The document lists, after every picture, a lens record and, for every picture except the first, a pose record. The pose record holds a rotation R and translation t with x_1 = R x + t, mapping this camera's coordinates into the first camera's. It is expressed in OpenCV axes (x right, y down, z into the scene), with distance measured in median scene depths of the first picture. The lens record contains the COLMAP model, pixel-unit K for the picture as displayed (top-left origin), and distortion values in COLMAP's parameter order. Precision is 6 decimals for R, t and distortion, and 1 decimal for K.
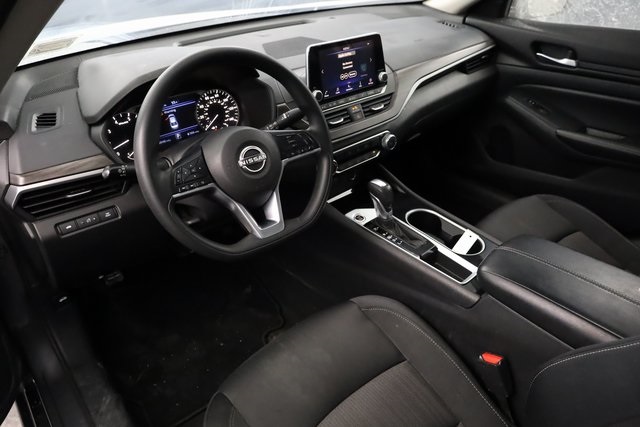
lens RADIAL K [[452.5, 0, 320.8], [0, 452.5, 214.1], [0, 0, 1]] dist [-0.002283, 0.000733]
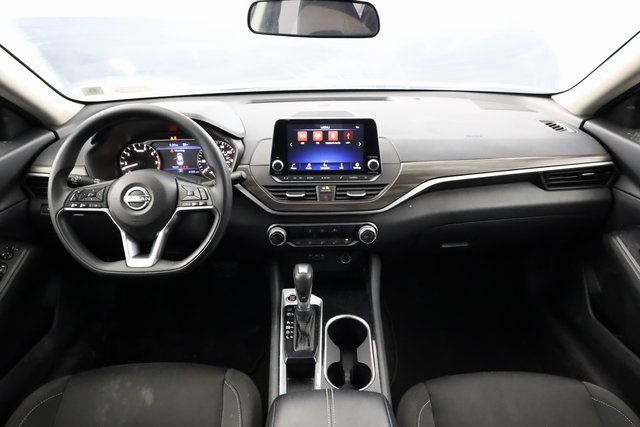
lens RADIAL K [[452.5, 0, 322.4], [0, 452.5, 211.5], [0, 0, 1]] dist [-0.002283, 0.000733]
pose [[0.758101, 0.278721, -0.589574, 0.661504], [-0.349922, 0.936752, -0.007097, -0.182384], [0.550306, 0.211685, 0.807683, 0.239419]]
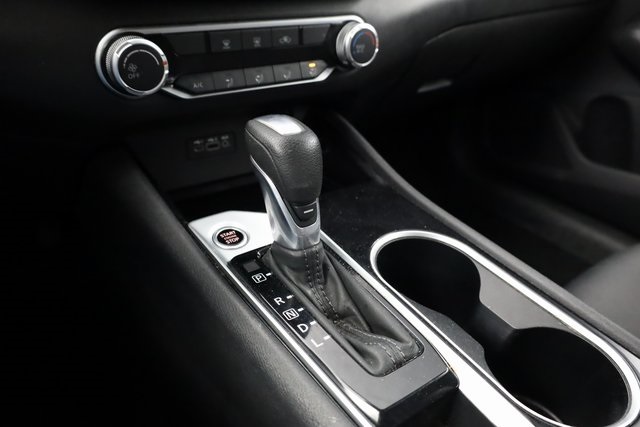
lens RADIAL K [[467.3, 0, 324.5], [0, 467.3, 213.8], [0, 0, 1]] dist [-0.004079, 0.001461]
pose [[0.992948, 0.098737, -0.065610, 0.180469], [-0.101807, 0.993776, -0.045208, -0.000835], [0.060738, 0.051569, 0.996821, 0.683900]]
